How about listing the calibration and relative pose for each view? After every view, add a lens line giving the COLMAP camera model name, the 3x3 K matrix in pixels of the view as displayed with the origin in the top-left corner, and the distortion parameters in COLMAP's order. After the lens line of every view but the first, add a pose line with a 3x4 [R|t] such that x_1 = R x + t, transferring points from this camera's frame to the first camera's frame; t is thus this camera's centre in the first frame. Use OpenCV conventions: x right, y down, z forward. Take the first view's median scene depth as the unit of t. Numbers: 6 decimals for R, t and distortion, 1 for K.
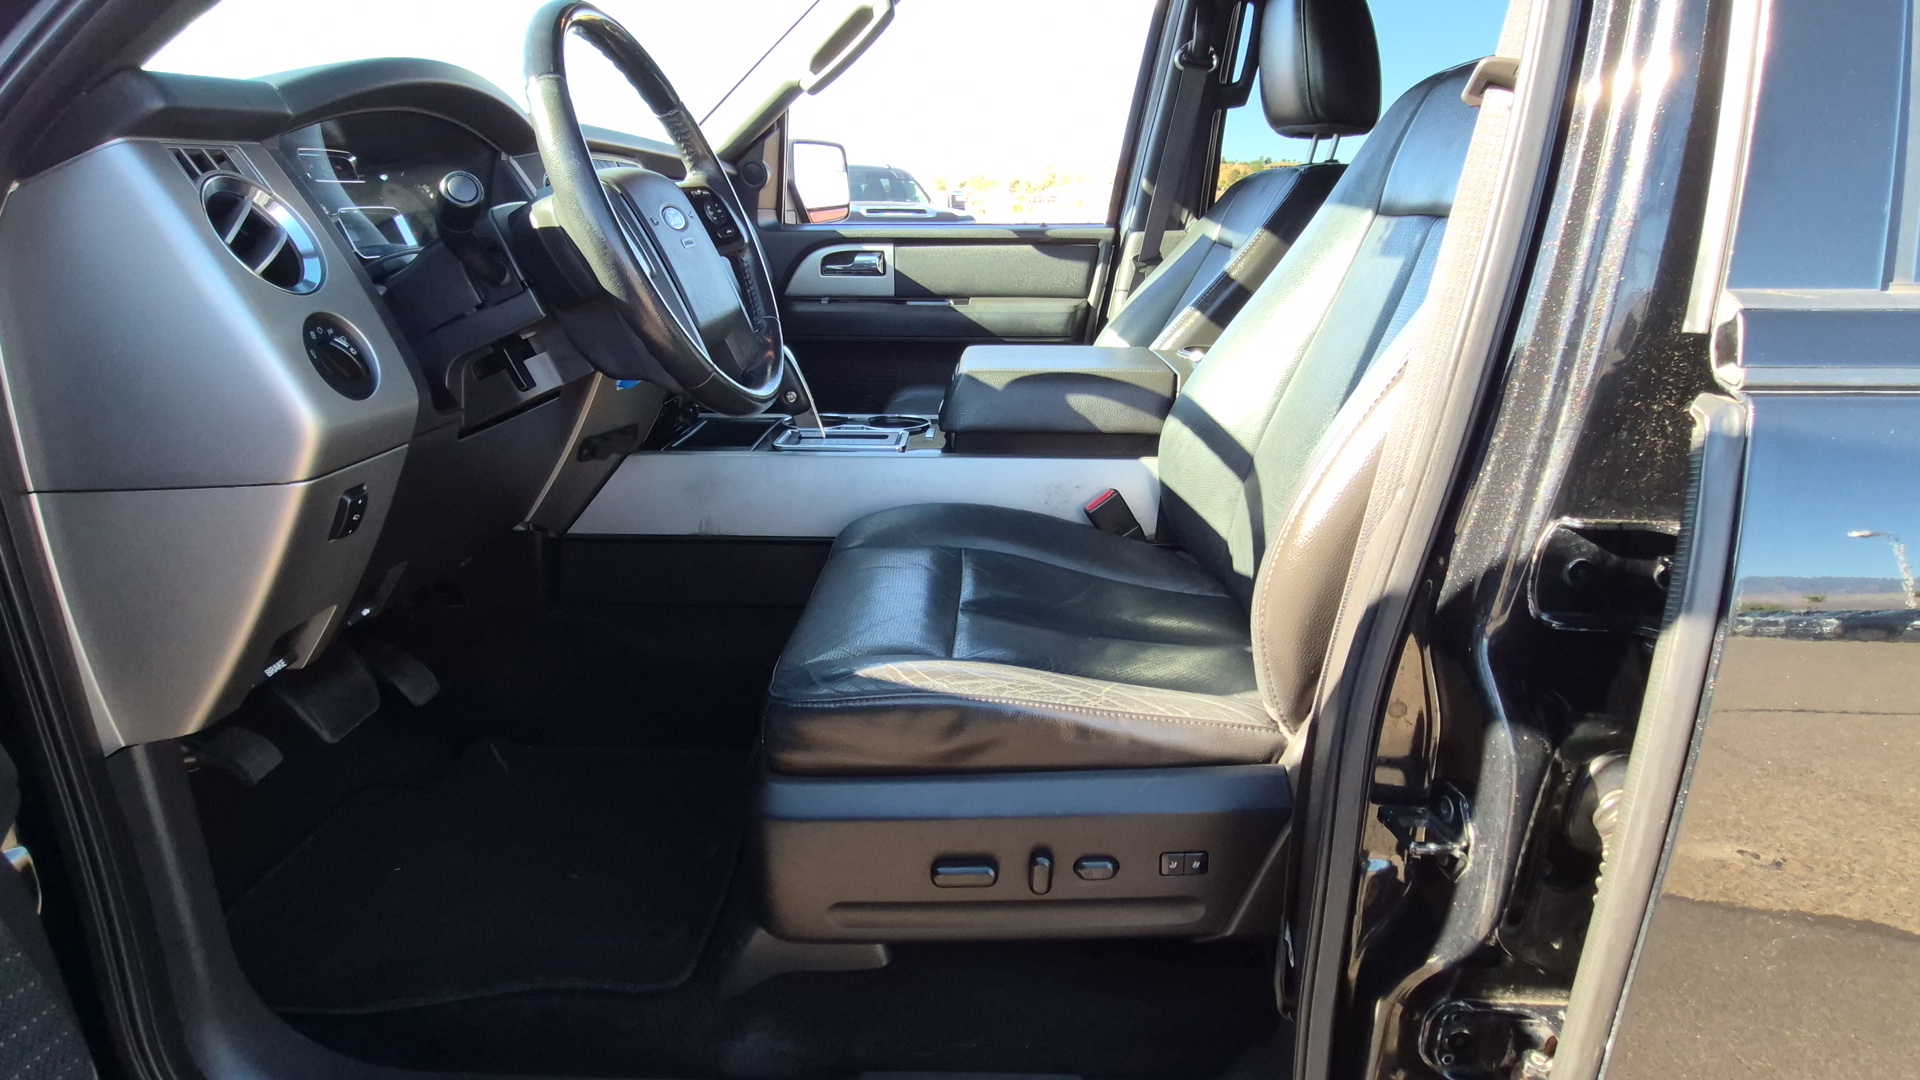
lens RADIAL K [[1015.5, 0, 952.3], [0, 1015.5, 527.8], [0, 0, 1]] dist [-0.000282, -0.004657]
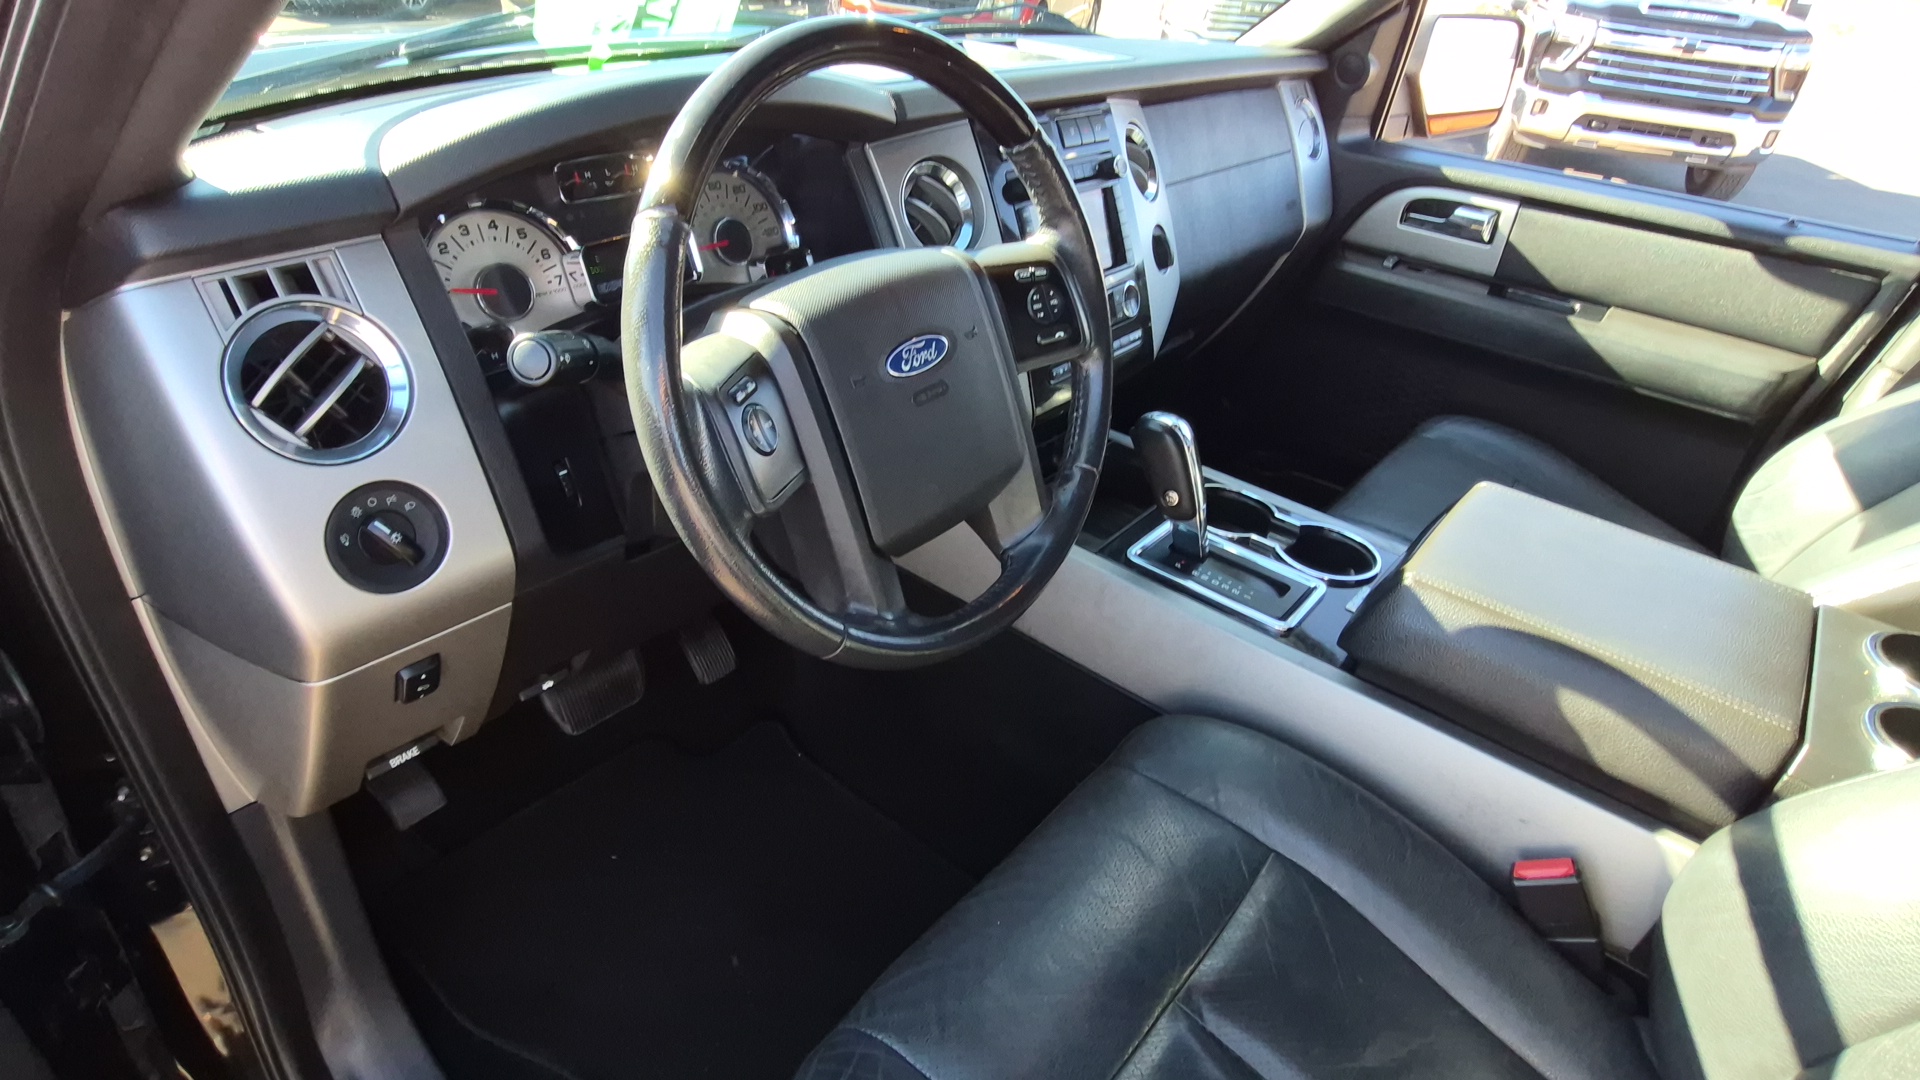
lens RADIAL K [[1015.5, 0, 961.9], [0, 1015.5, 538.0], [0, 0, 1]] dist [-0.000282, -0.004657]
pose [[0.799328, 0.369452, -0.473899, 0.082399], [-0.251716, 0.921995, 0.294217, -0.296157], [0.545632, -0.115888, 0.829973, 0.329277]]
